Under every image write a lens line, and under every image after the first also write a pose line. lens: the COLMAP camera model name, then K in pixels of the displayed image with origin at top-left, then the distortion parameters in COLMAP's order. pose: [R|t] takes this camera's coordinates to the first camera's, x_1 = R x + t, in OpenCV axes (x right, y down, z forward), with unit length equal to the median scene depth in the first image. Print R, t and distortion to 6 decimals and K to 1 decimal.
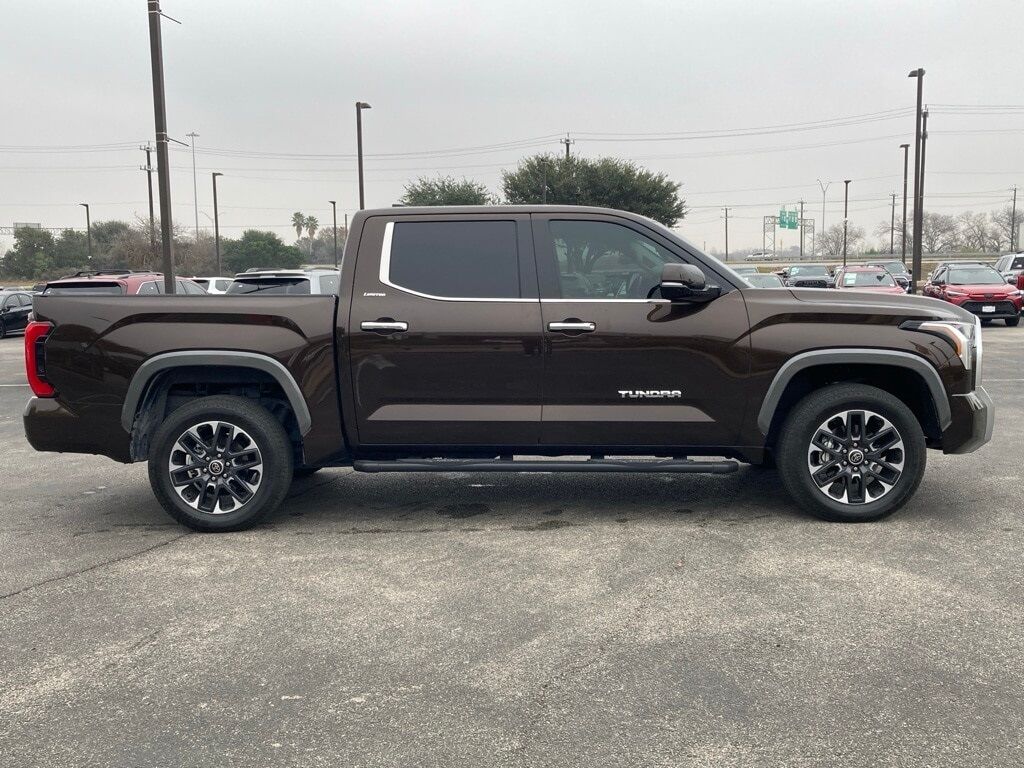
lens RADIAL K [[1015.4, 0, 512.9], [0, 1015.4, 391.1], [0, 0, 1]] dist [0.023711, 0.000000]
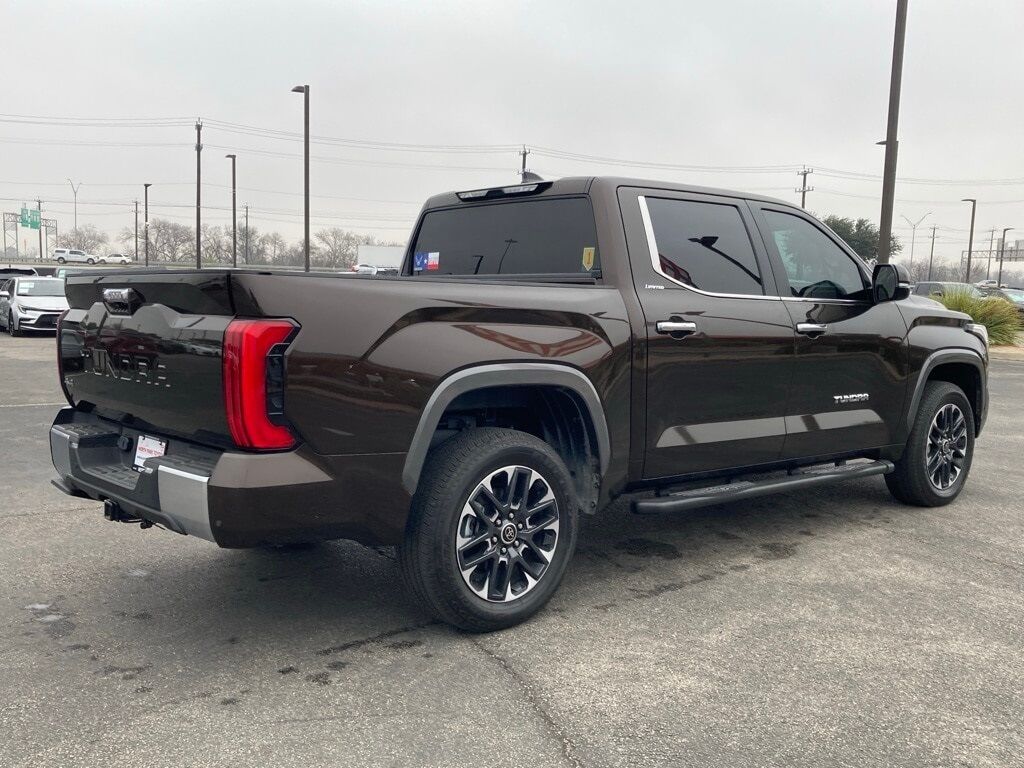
lens RADIAL K [[1015.4, 0, 506.7], [0, 1015.4, 379.7], [0, 0, 1]] dist [0.023711, 0.000000]
pose [[0.743465, -0.032342, 0.667993, -0.747986], [0.044489, 0.999009, -0.001147, -0.027472], [-0.667294, 0.030571, 0.744167, 0.492149]]
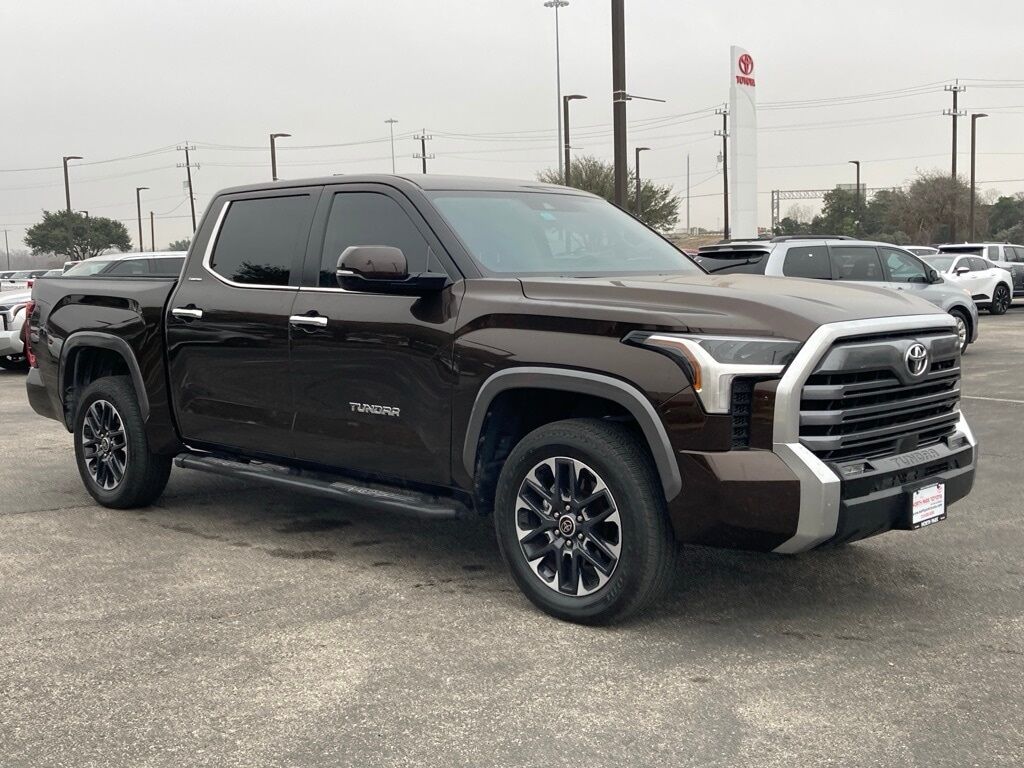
lens RADIAL K [[1223.5, 0, 515.9], [0, 1223.5, 381.3], [0, 0, 1]] dist [0.038505, 0.000000]
pose [[0.733919, 0.068787, -0.675745, 0.856401], [-0.068041, 0.997300, 0.027621, -0.052446], [0.675821, 0.025707, 0.736618, 0.364507]]
